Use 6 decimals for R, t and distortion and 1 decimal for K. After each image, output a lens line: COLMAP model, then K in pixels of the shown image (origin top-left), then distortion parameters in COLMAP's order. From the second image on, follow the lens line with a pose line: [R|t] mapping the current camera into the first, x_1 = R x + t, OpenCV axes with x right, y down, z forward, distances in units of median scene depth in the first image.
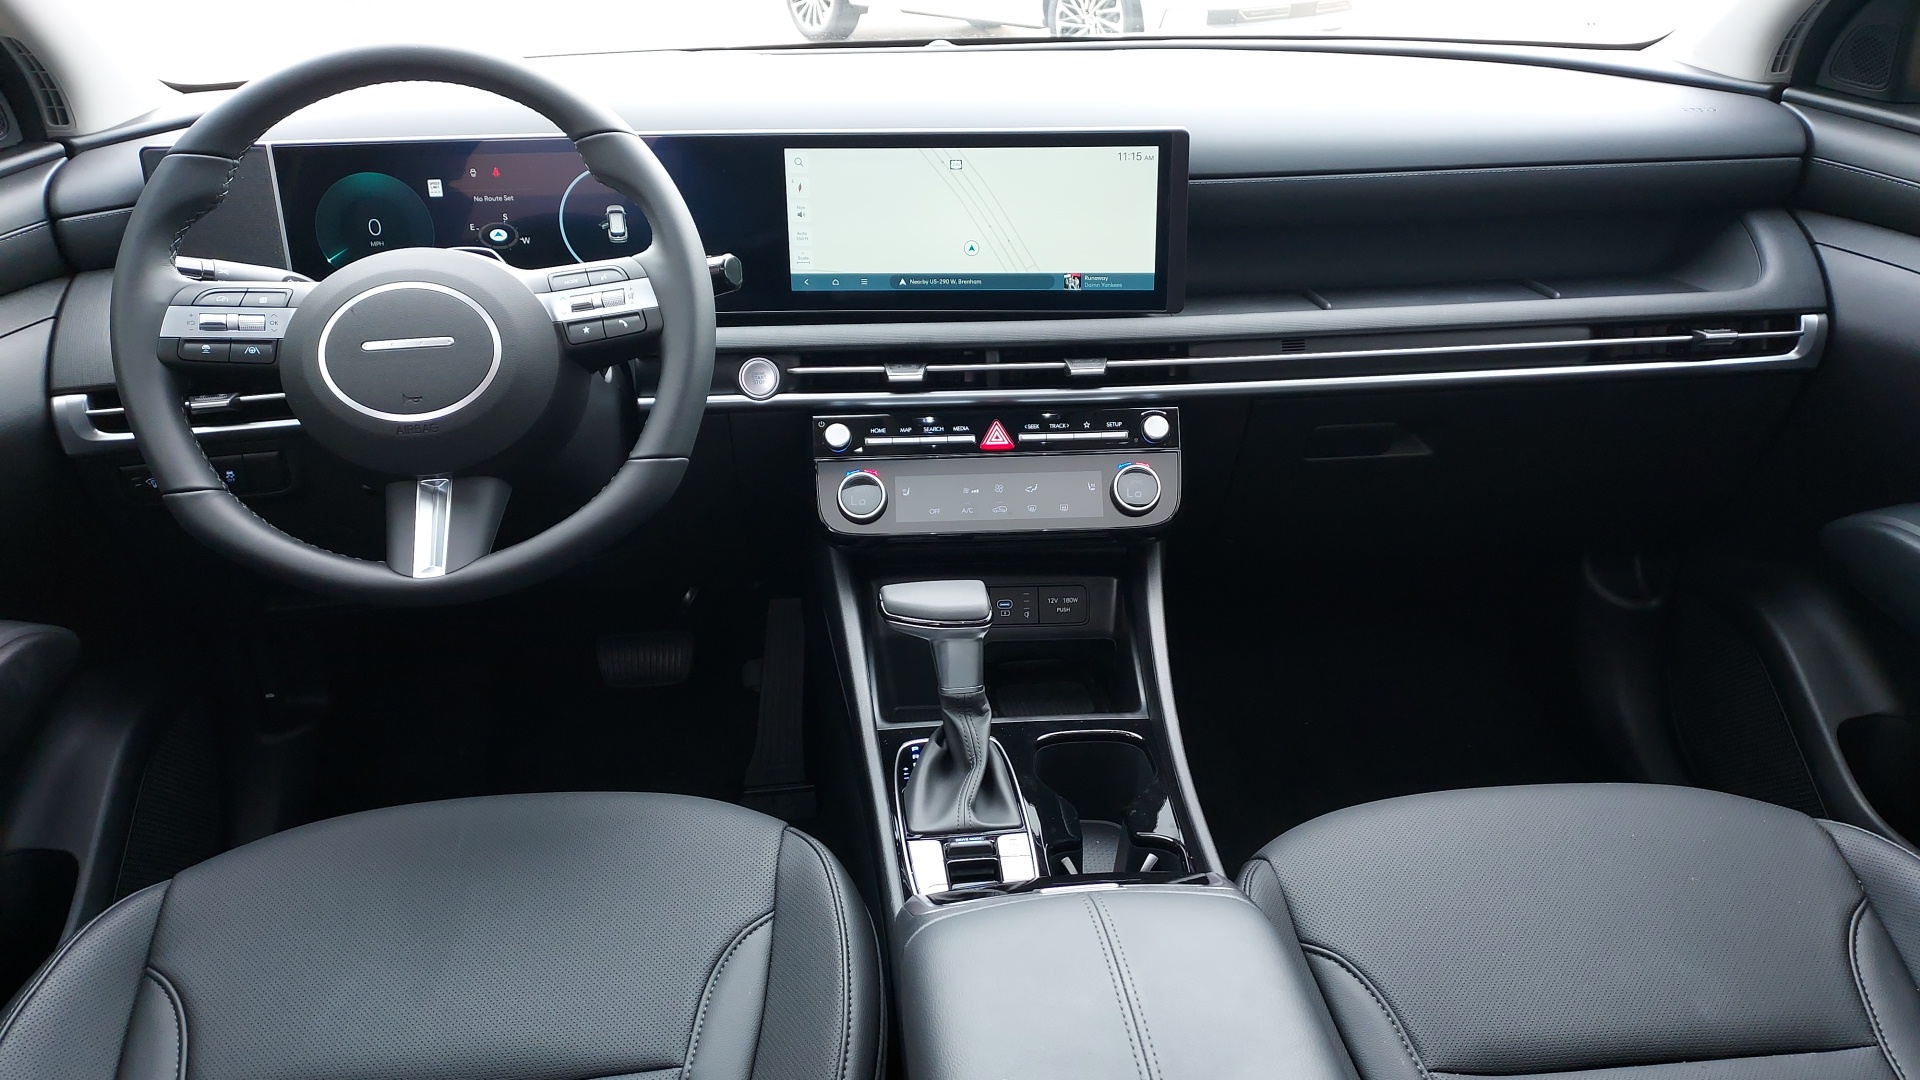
lens RADIAL K [[1408.7, 0, 974.0], [0, 1408.7, 539.5], [0, 0, 1]] dist [0.036712, -0.006934]
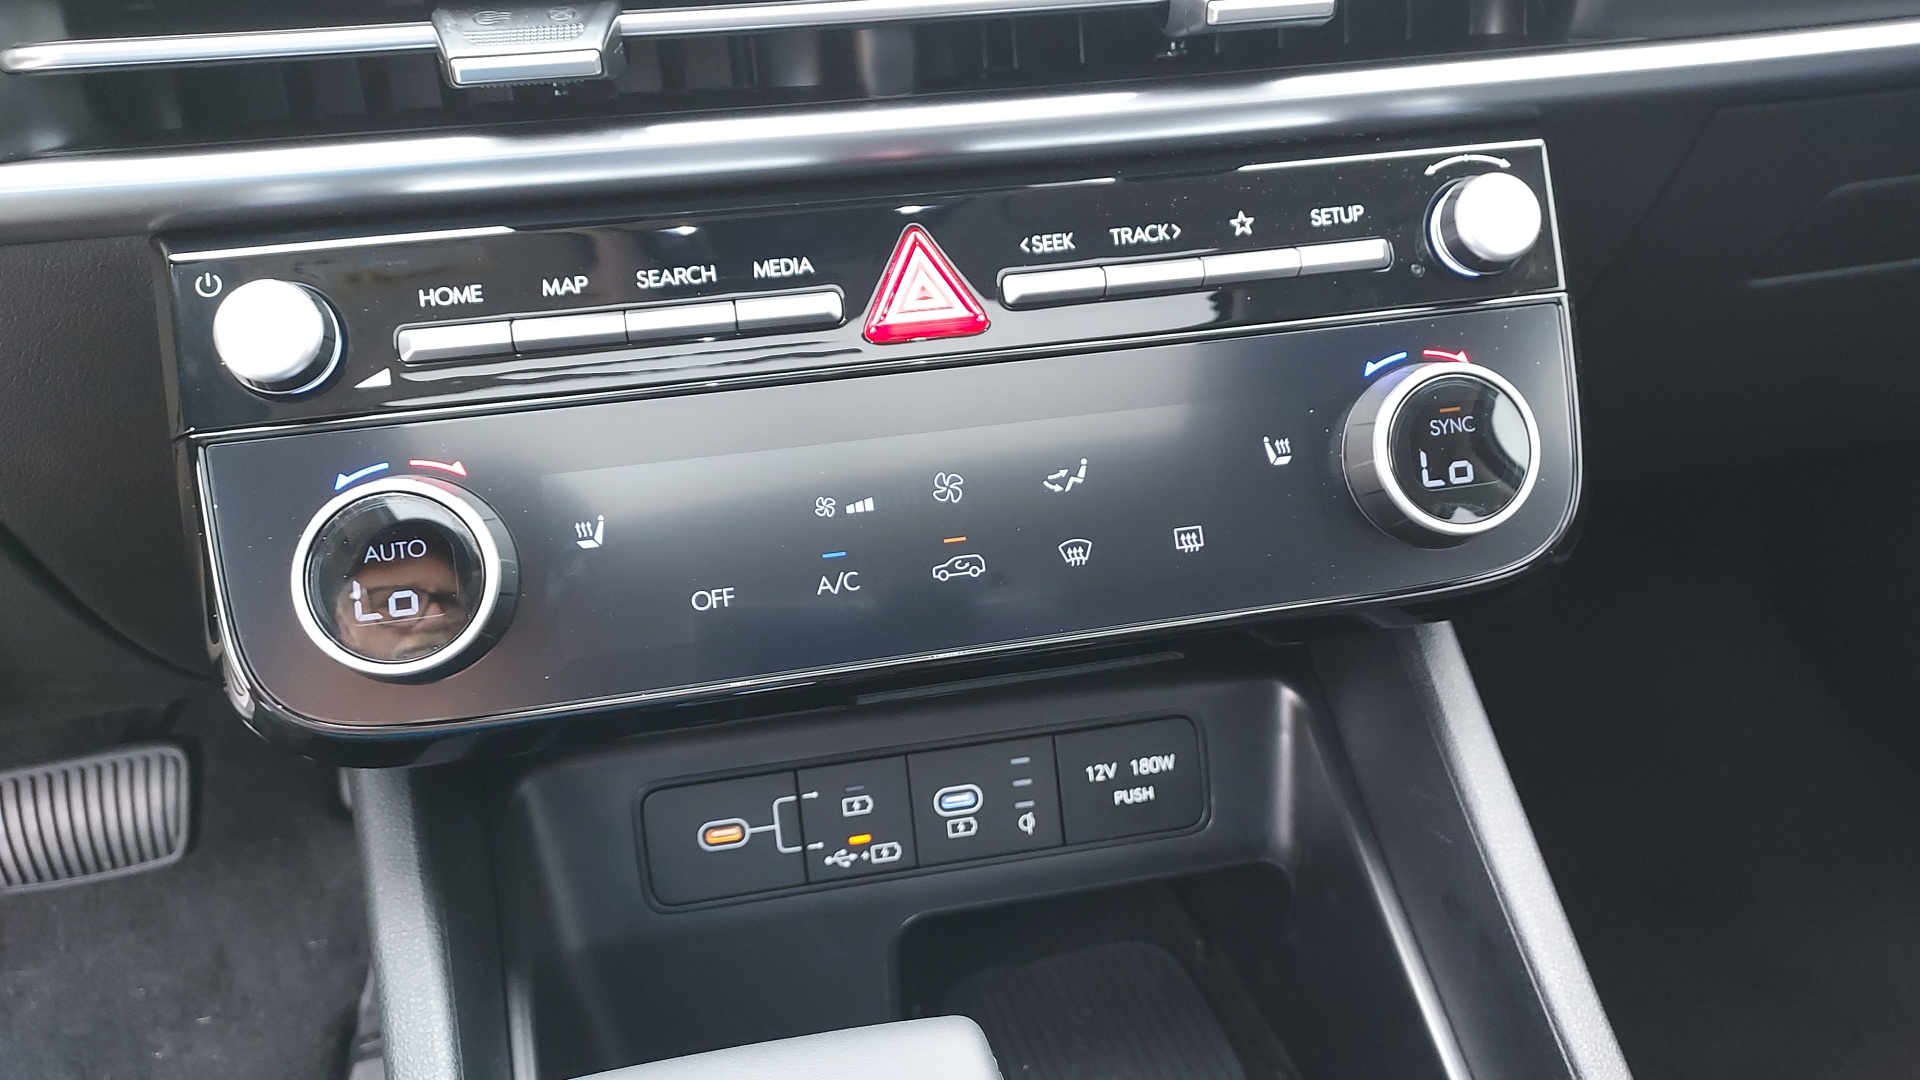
lens RADIAL K [[1408.7, 0, 974.0], [0, 1408.7, 539.5], [0, 0, 1]] dist [0.036712, -0.006934]
pose [[0.987080, -0.089310, 0.133026, -0.013454], [0.070114, 0.987296, 0.142584, -0.063658], [-0.144070, -0.131414, 0.980803, 0.730978]]
